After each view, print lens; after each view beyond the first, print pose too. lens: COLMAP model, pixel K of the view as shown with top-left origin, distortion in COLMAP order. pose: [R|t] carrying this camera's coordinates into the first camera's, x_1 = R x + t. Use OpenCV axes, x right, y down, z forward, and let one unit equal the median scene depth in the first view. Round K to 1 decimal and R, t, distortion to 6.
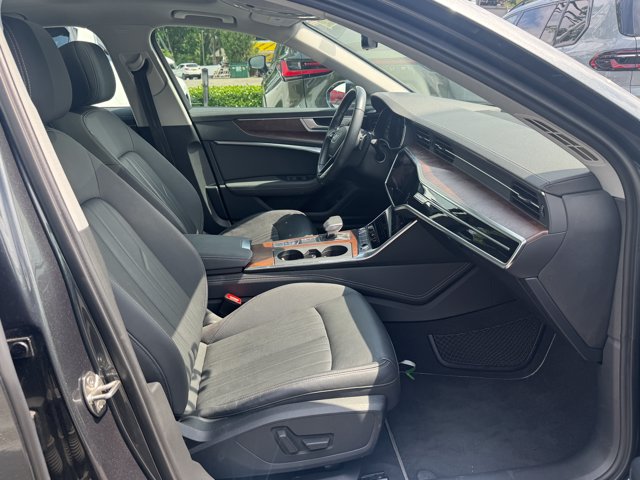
lens RADIAL K [[494.3, 0, 326.1], [0, 494.3, 241.8], [0, 0, 1]] dist [0.025584, -0.047470]
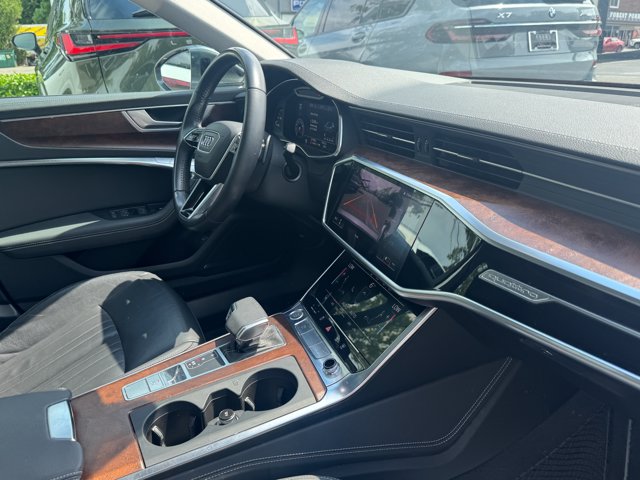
lens RADIAL K [[494.3, 0, 313.5], [0, 494.3, 234.0], [0, 0, 1]] dist [0.025584, -0.047470]
pose [[0.932418, -0.134439, 0.335444, -0.057048], [0.130655, 0.990847, 0.033935, -0.095665], [-0.336936, 0.012186, 0.941449, 0.374876]]
